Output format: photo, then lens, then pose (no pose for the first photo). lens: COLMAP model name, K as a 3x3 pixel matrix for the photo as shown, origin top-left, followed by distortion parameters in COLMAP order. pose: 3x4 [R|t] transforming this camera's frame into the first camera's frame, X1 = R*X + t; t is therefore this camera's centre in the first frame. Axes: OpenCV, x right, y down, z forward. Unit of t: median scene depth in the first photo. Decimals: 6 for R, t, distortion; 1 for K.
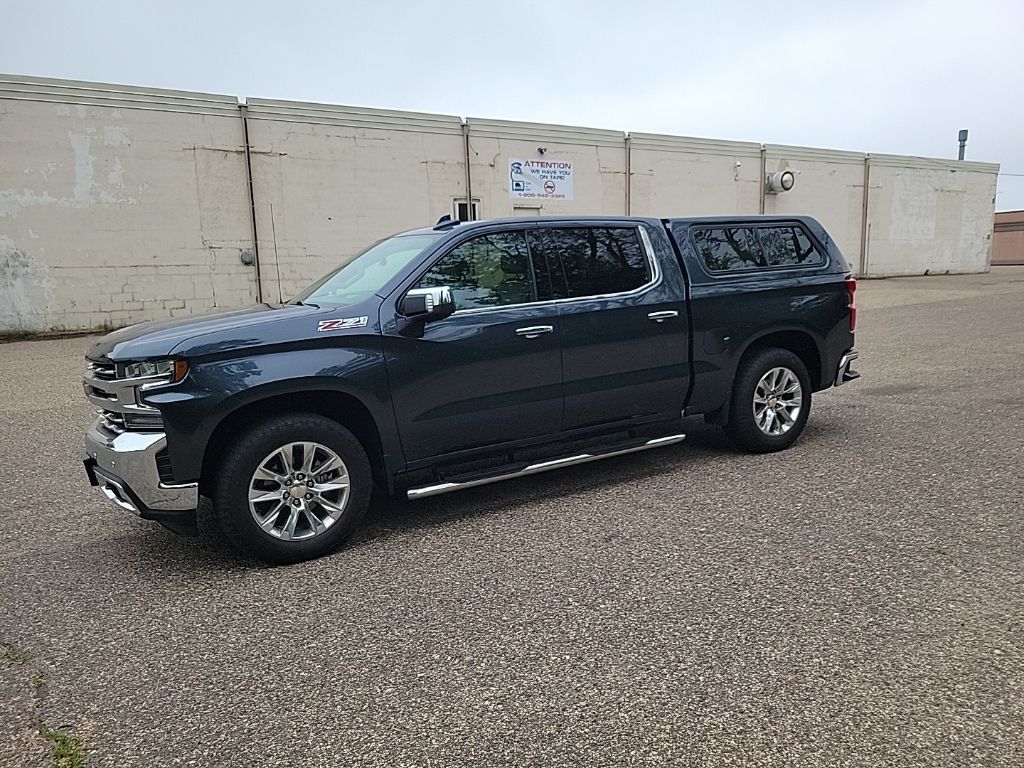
lens RADIAL K [[769.7, 0, 517.6], [0, 769.7, 383.9], [0, 0, 1]] dist [0.052810, -0.034498]
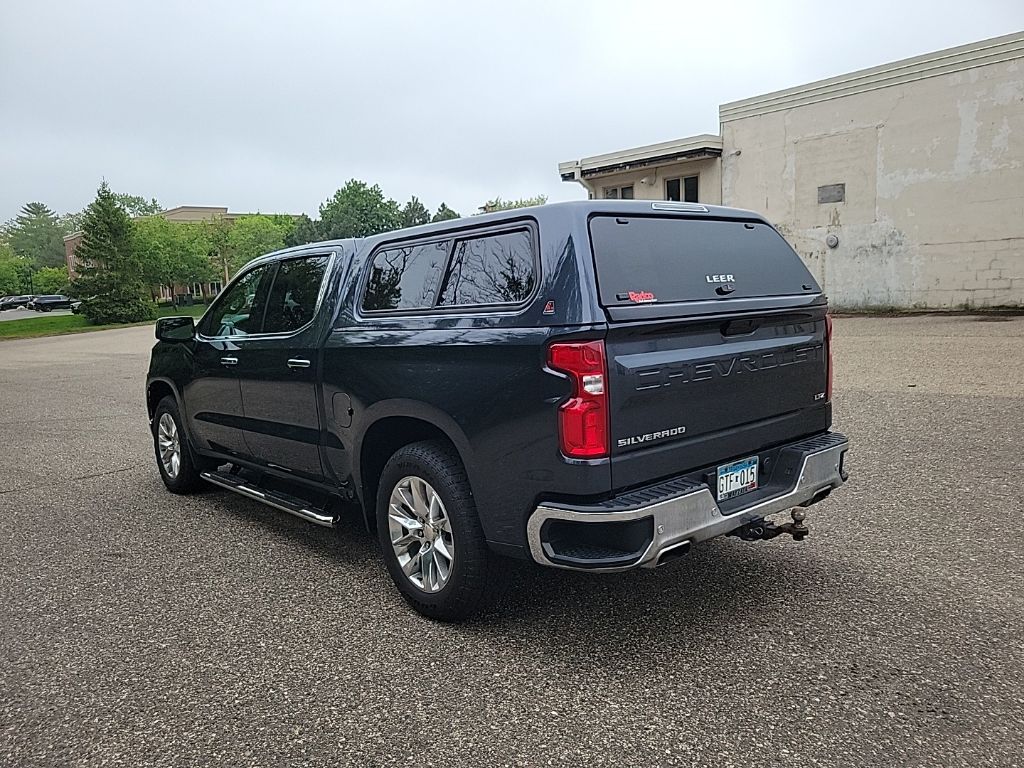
lens RADIAL K [[769.7, 0, 519.4], [0, 769.7, 361.3], [0, 0, 1]] dist [0.052810, -0.034498]
pose [[0.179737, 0.127087, -0.975471, 0.297408], [-0.098929, 0.988928, 0.110612, -0.059251], [0.978728, 0.076621, 0.190320, 0.310216]]
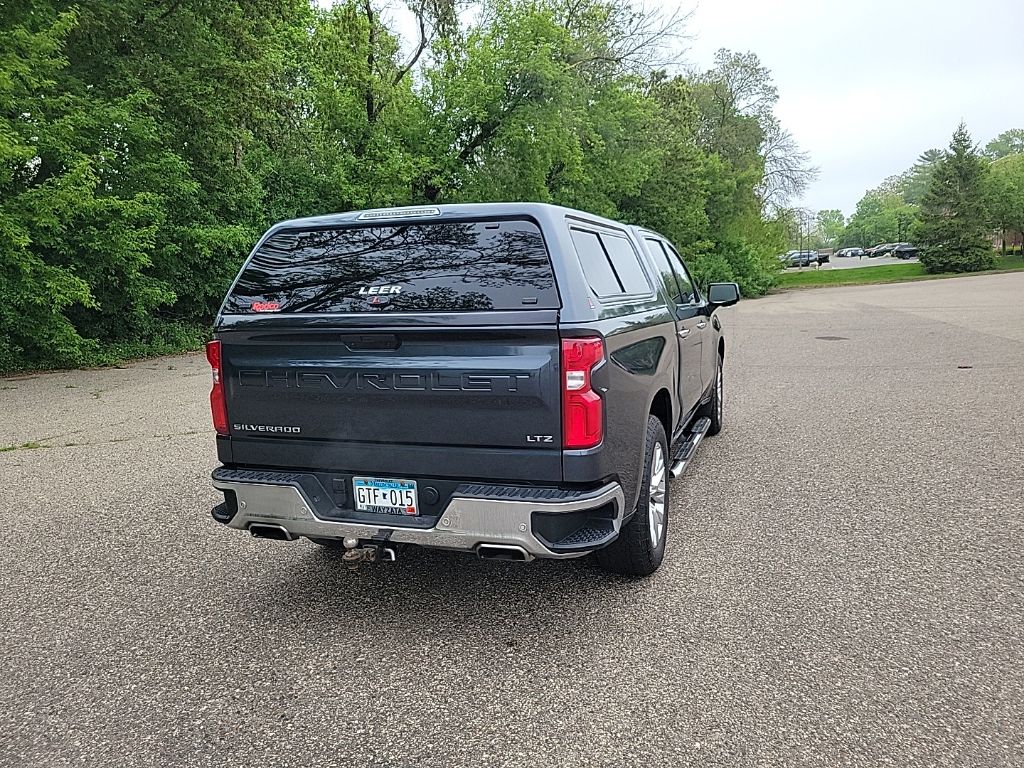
lens RADIAL K [[769.7, 0, 511.6], [0, 769.7, 379.3], [0, 0, 1]] dist [0.052810, -0.034498]
pose [[-0.763519, 0.159687, -0.625731, 0.216500], [-0.018143, 0.963258, 0.267963, -0.091194], [0.645531, 0.215947, -0.732569, 0.542266]]
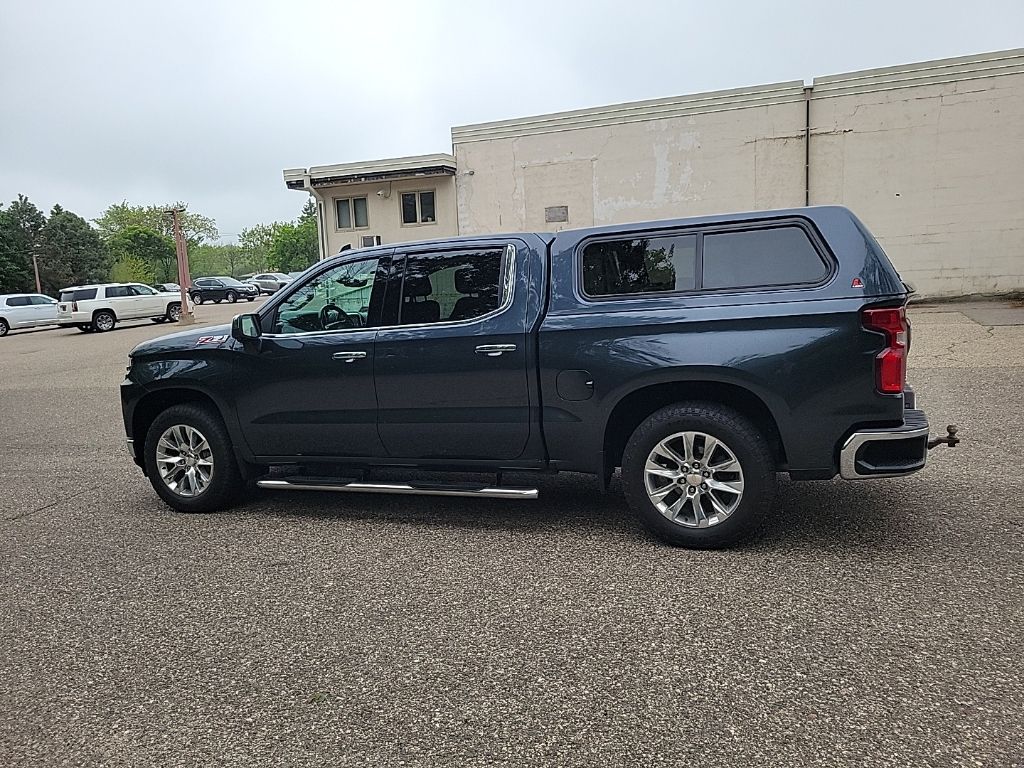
lens RADIAL K [[769.7, 0, 519.7], [0, 769.7, 361.5], [0, 0, 1]] dist [0.052810, -0.034498]
pose [[0.598720, 0.090771, -0.795798, 0.258557], [-0.086478, 0.995075, 0.048439, -0.034269], [0.796276, 0.039818, 0.603621, 0.144519]]
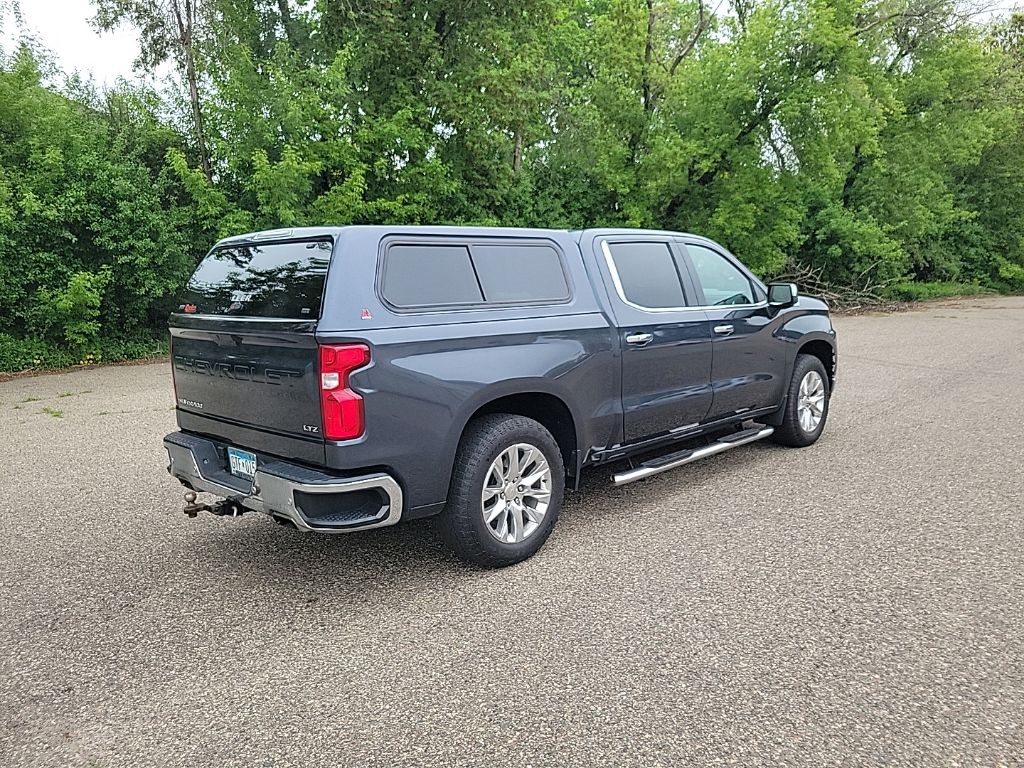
lens RADIAL K [[769.7, 0, 516.0], [0, 769.7, 369.7], [0, 0, 1]] dist [0.052810, -0.034498]
pose [[-0.960947, 0.115499, -0.251476, 0.108875], [0.044053, 0.960995, 0.273034, -0.099778], [0.273203, 0.251293, -0.928554, 0.618261]]
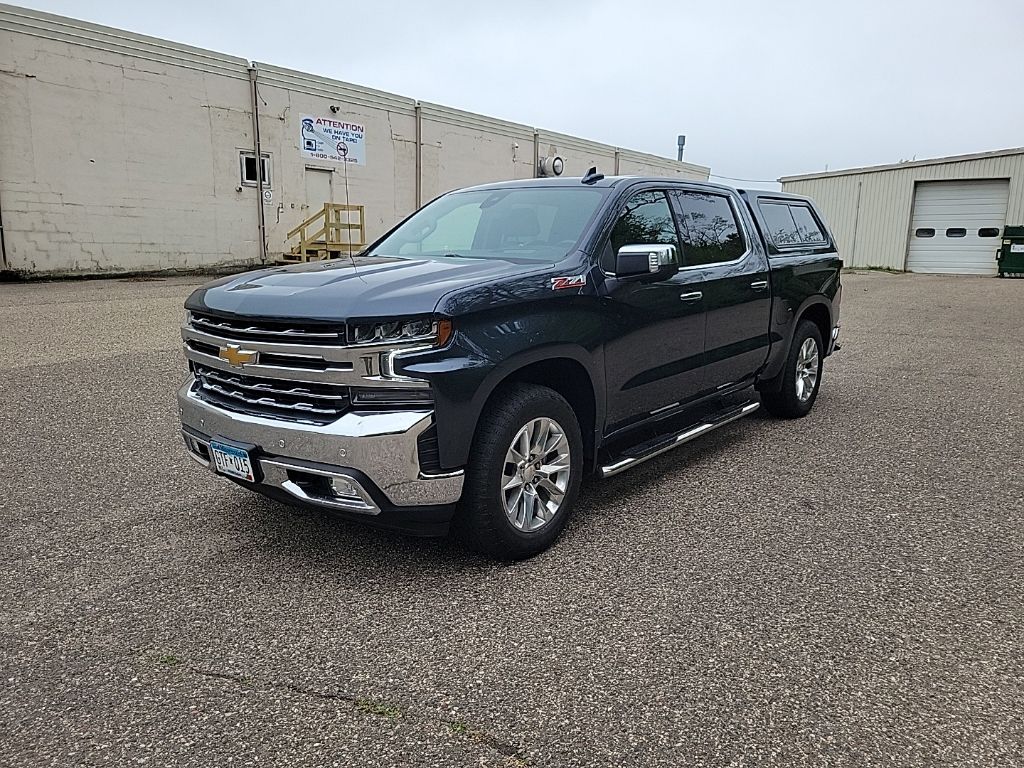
lens RADIAL K [[769.7, 0, 516.0], [0, 769.7, 382.2], [0, 0, 1]] dist [0.052810, -0.034498]
pose [[0.933851, -0.013710, 0.357400, -0.138098], [0.003290, 0.999552, 0.029747, 0.002202], [-0.357648, -0.026603, 0.933477, 0.046506]]
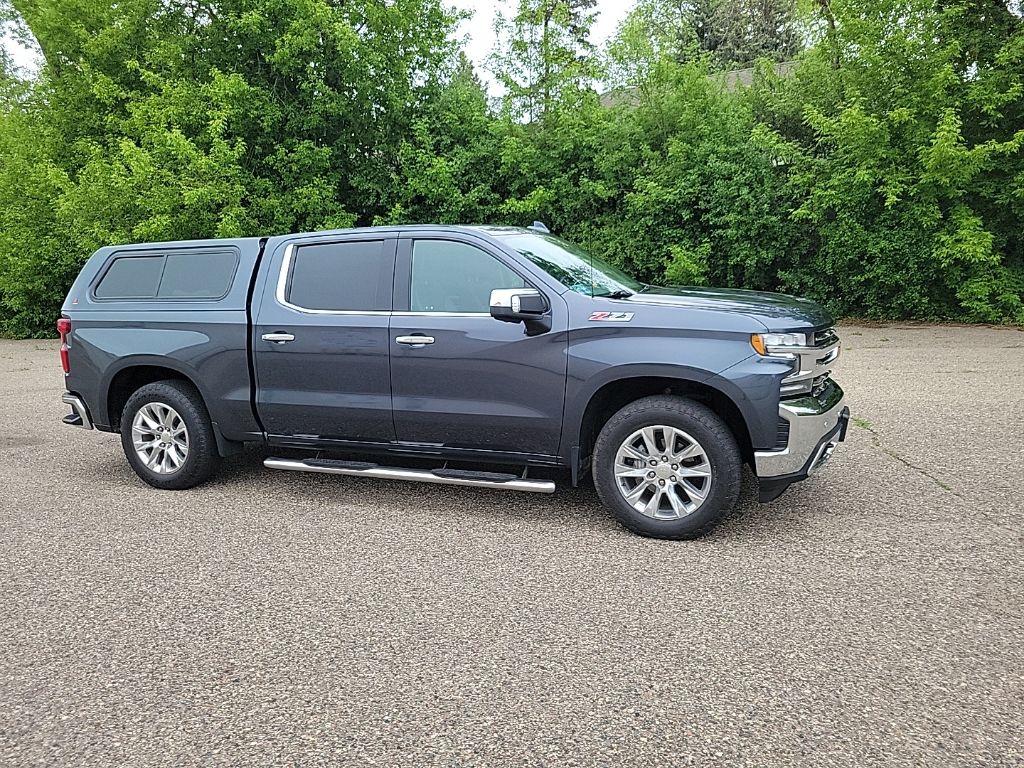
lens RADIAL K [[769.7, 0, 506.5], [0, 769.7, 366.4], [0, 0, 1]] dist [0.052810, -0.034498]
pose [[-0.601400, -0.026436, 0.798511, -0.275749], [0.185677, 0.967463, 0.171872, -0.058674], [-0.777073, 0.251629, -0.576924, 0.481688]]
